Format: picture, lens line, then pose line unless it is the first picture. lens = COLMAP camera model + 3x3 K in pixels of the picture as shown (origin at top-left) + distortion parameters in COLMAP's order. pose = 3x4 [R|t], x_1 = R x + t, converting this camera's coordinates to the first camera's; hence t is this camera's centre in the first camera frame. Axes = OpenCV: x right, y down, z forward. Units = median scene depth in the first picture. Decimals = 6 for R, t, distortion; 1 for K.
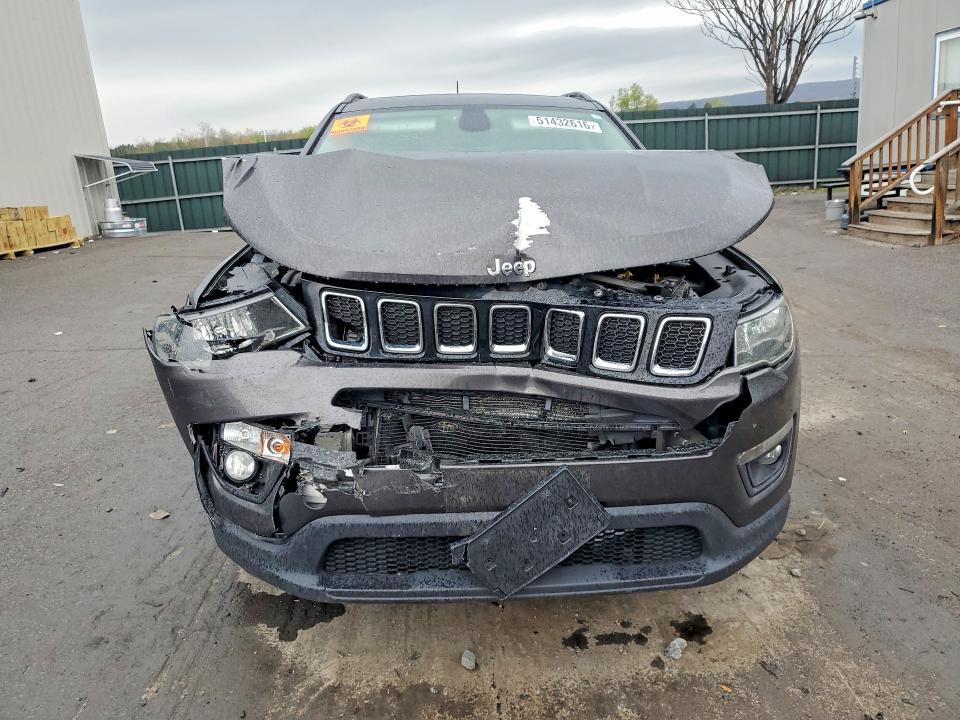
lens RADIAL K [[731.8, 0, 480.0], [0, 731.8, 360.0], [0, 0, 1]] dist [0.002844, 0.005598]
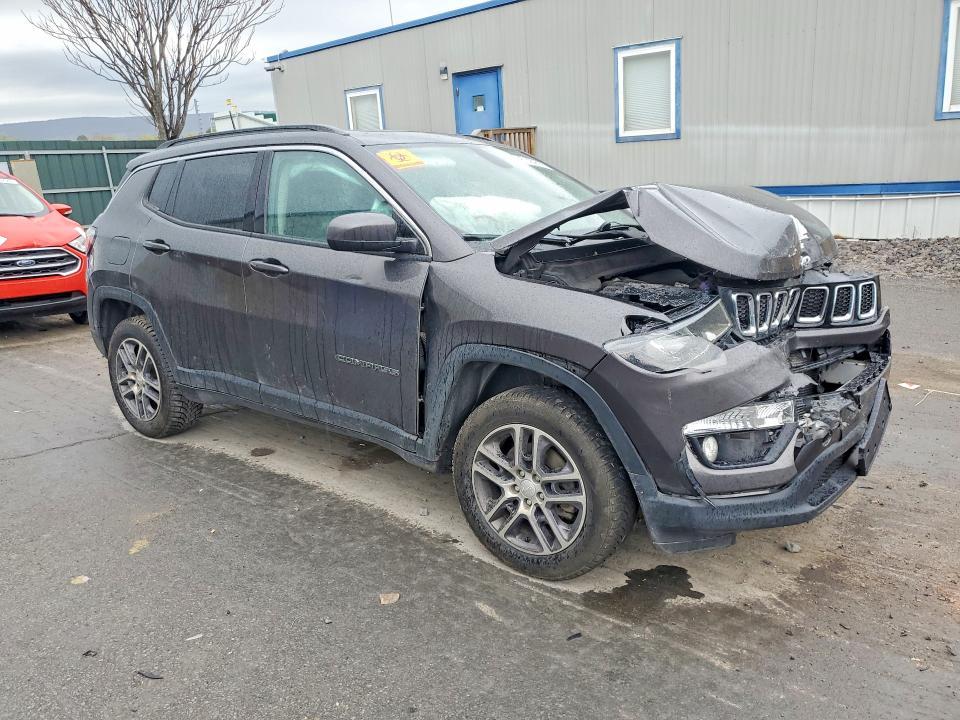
lens RADIAL K [[731.8, 0, 480.0], [0, 731.8, 360.0], [0, 0, 1]] dist [0.002844, 0.005598]
pose [[0.682581, -0.172333, 0.710200, -1.255815], [0.203426, 0.978196, 0.041848, -0.109328], [-0.701926, 0.115909, 0.702755, 0.368628]]
